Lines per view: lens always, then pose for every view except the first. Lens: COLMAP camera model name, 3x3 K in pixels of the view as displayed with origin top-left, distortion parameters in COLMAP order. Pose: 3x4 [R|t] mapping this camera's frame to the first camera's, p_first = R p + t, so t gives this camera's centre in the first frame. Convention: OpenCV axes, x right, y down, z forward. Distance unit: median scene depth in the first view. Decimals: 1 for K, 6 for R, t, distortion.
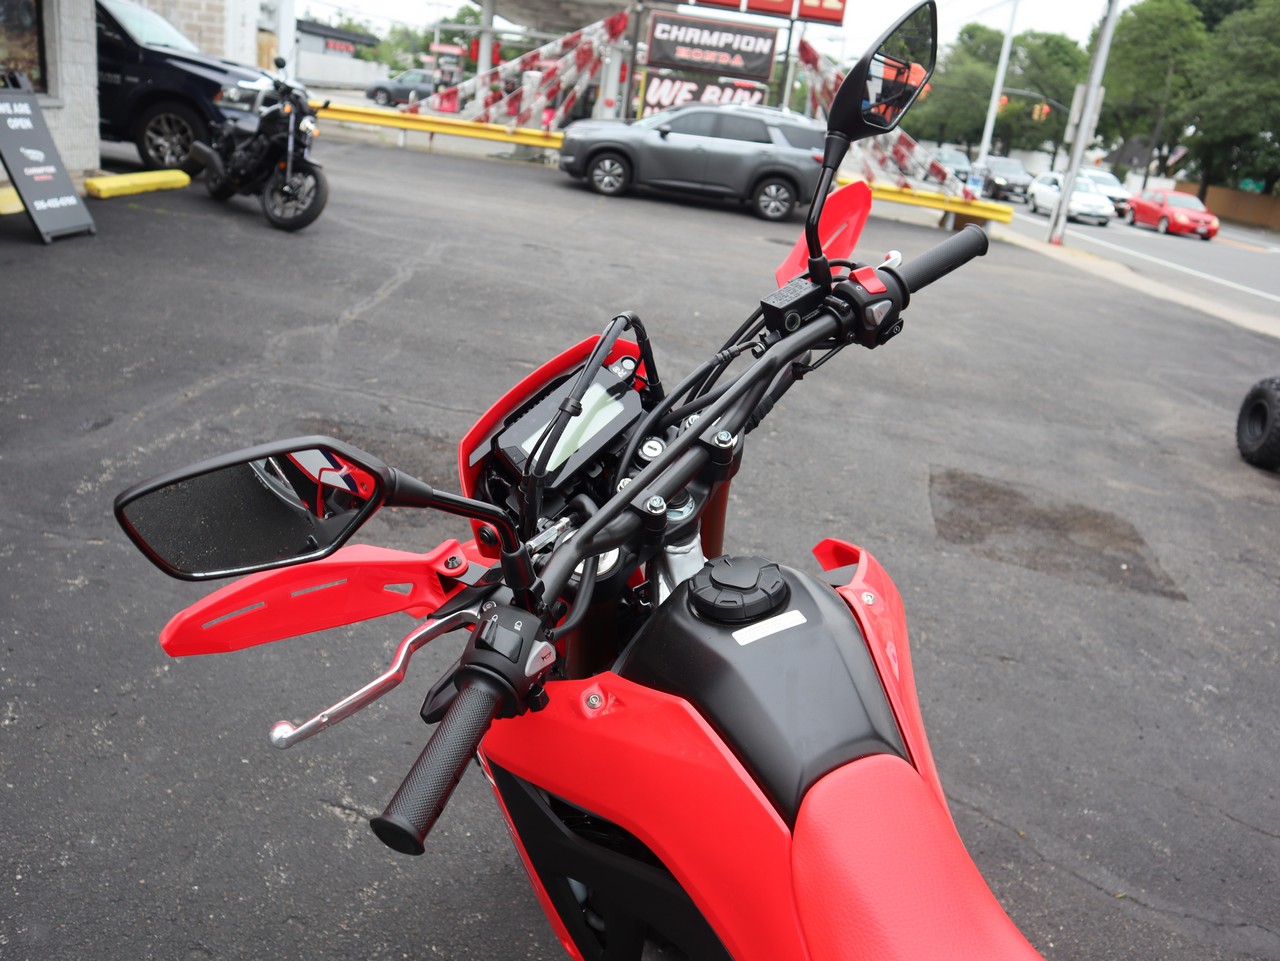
lens RADIAL K [[987.8, 0, 640.0], [0, 987.8, 480.5], [0, 0, 1]] dist [-0.113113, 0.067122]
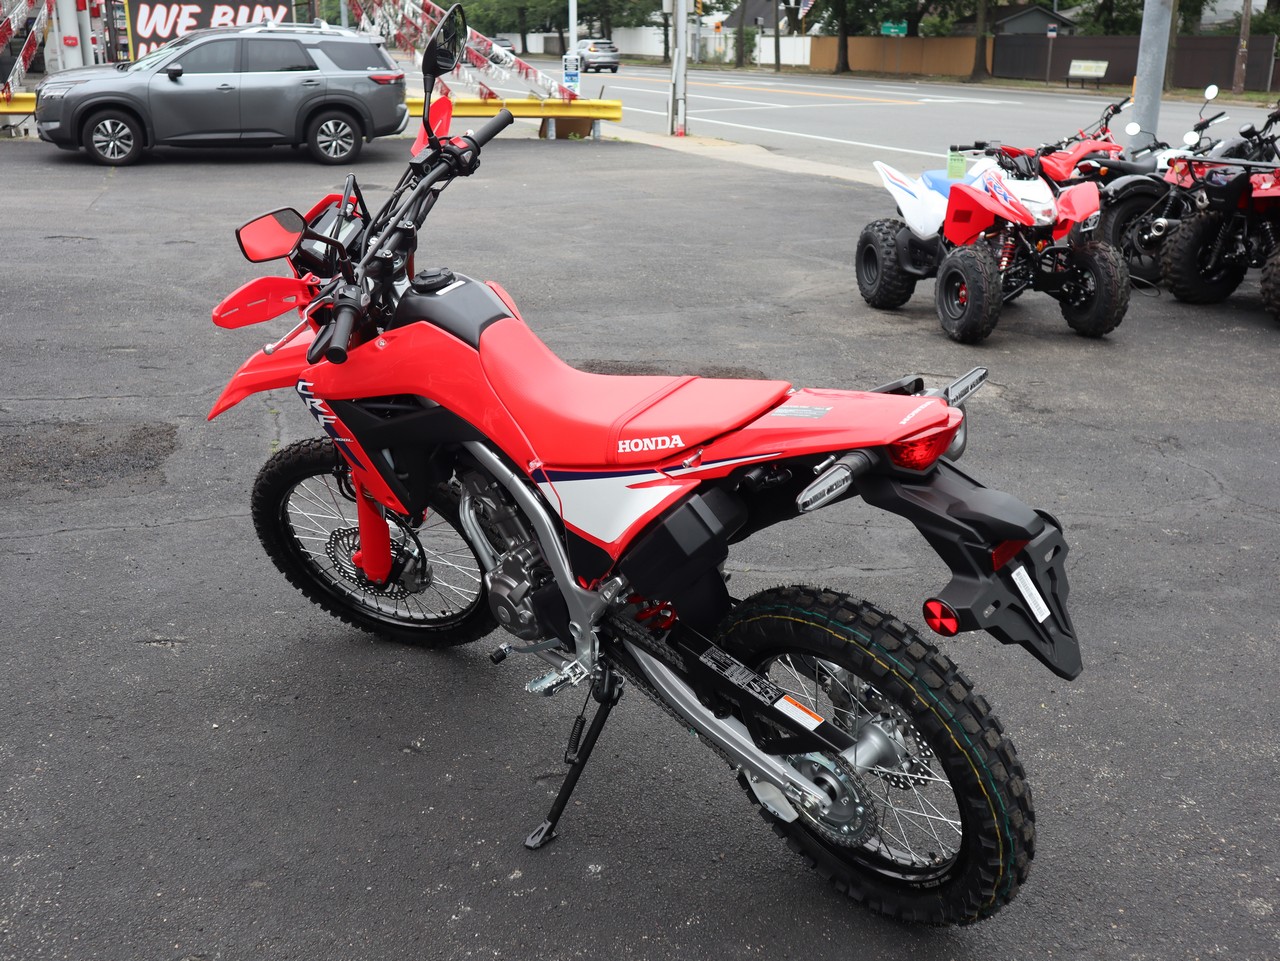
lens RADIAL K [[1390.5, 0, 640.0], [0, 1390.5, 480.5], [0, 0, 1]] dist [-0.058271, 0.139920]
pose [[0.927891, -0.221627, 0.299833, -0.056395], [0.231808, 0.972760, 0.001659, 0.072392], [-0.292034, 0.067965, 0.953990, -0.234453]]
